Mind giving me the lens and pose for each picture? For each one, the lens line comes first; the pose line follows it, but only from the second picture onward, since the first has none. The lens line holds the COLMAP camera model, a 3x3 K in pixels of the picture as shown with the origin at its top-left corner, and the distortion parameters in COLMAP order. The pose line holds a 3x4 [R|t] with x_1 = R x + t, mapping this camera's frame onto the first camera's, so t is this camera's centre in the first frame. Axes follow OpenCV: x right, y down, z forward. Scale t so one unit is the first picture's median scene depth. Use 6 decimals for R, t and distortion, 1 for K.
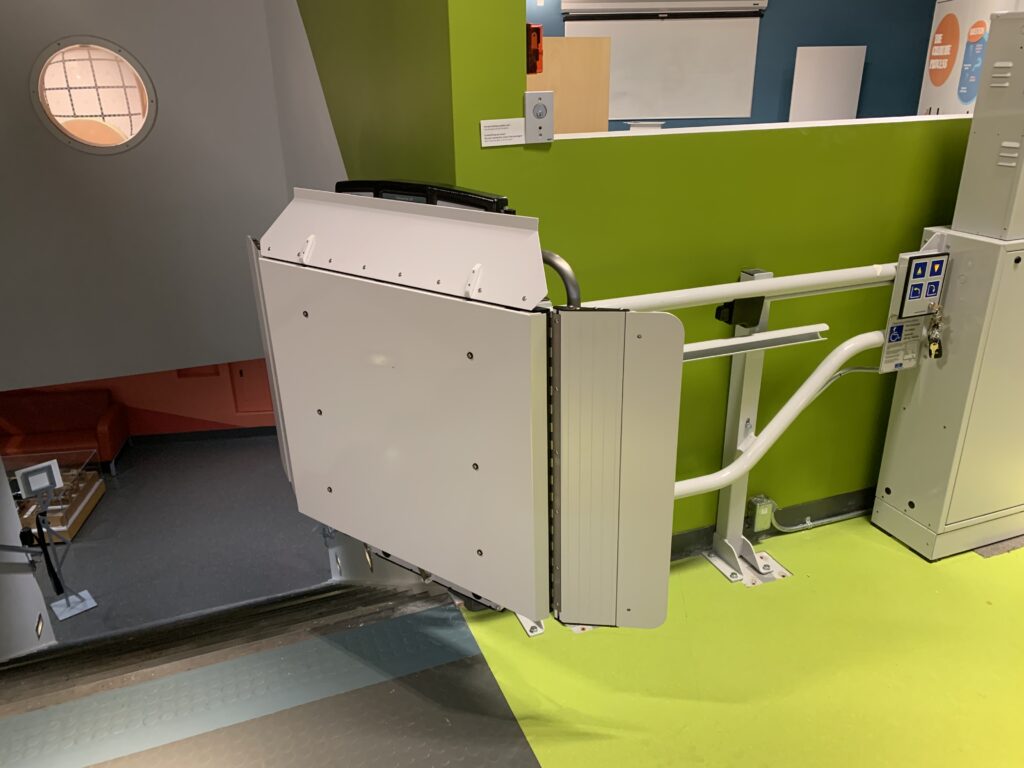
lens RADIAL K [[788.6, 0, 512.0], [0, 788.6, 384.0], [0, 0, 1]] dist [0.001350, -0.006771]
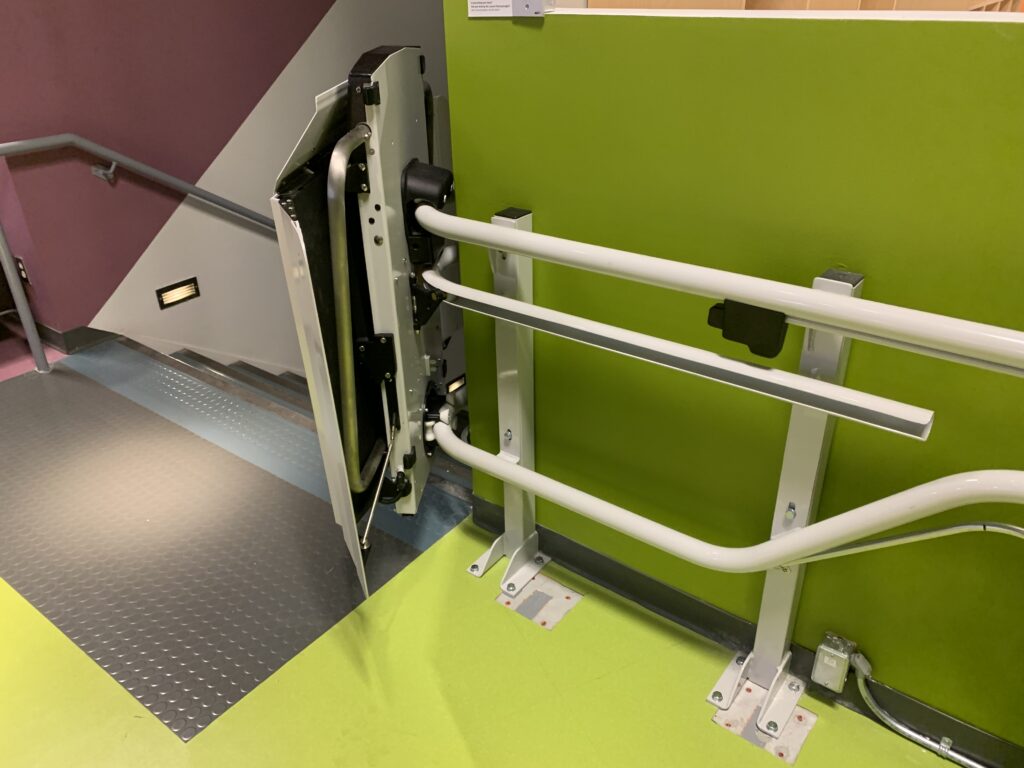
lens RADIAL K [[764.8, 0, 507.7], [0, 764.8, 379.9], [0, 0, 1]] dist [0.008609, 0.003801]
pose [[0.520526, 0.407677, -0.750235, 0.621645], [-0.299508, 0.910002, 0.286690, -0.158465], [0.799592, 0.075472, 0.595782, 0.465681]]
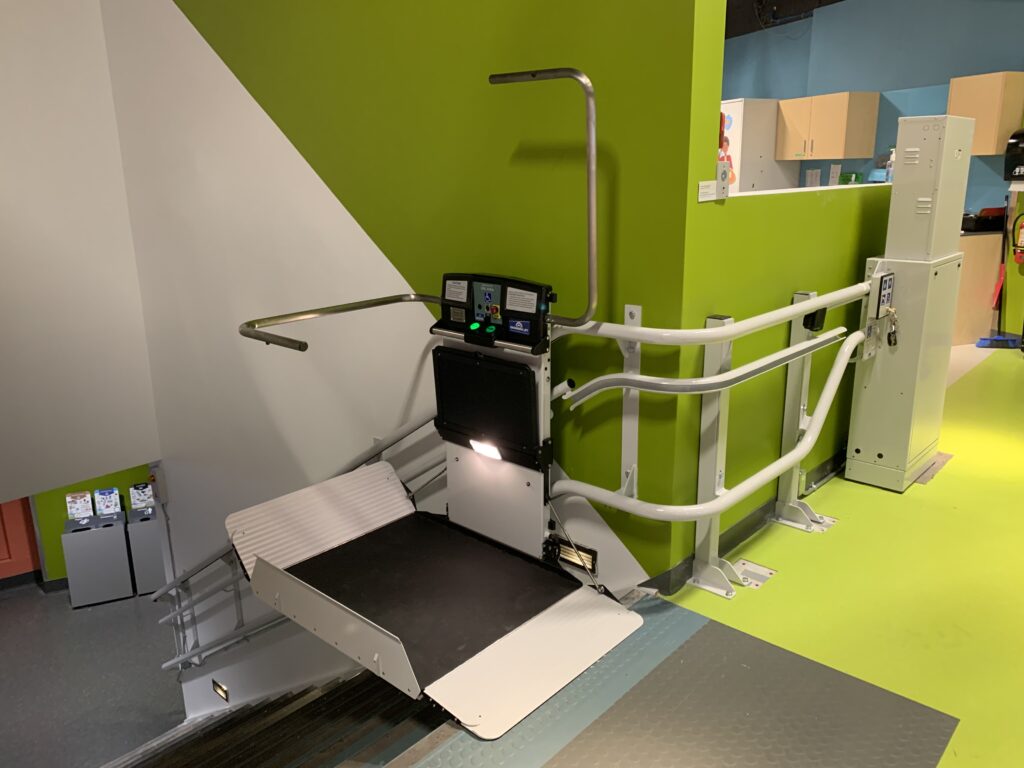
lens RADIAL K [[788.0, 0, 513.4], [0, 788.0, 371.4], [0, 0, 1]] dist [0.000497, -0.001337]
pose [[0.893163, -0.107382, 0.436726, -0.741275], [0.165926, 0.981249, -0.098072, 0.041331], [-0.418006, 0.160059, 0.894233, 0.009026]]
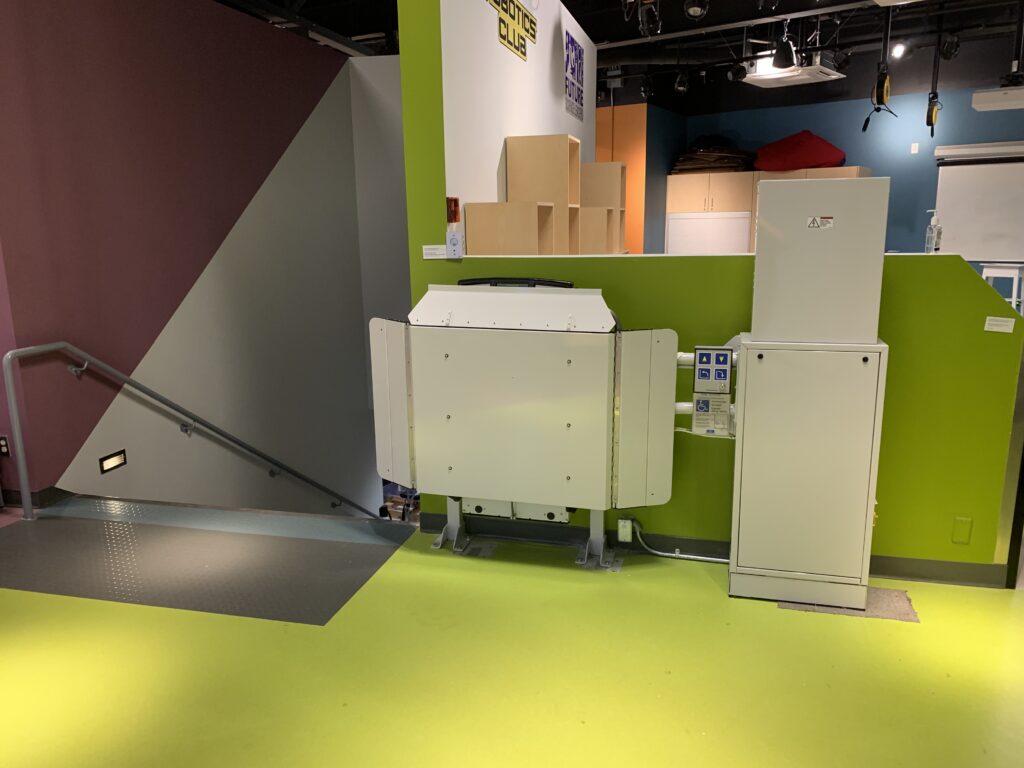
lens RADIAL K [[788.6, 0, 512.0], [0, 788.6, 384.0], [0, 0, 1]] dist [0.001350, -0.006771]
pose [[0.808877, 0.125126, -0.574510, 1.031191], [-0.215139, 0.972322, -0.091136, 0.097587], [0.547205, 0.197317, 0.813408, -0.302161]]
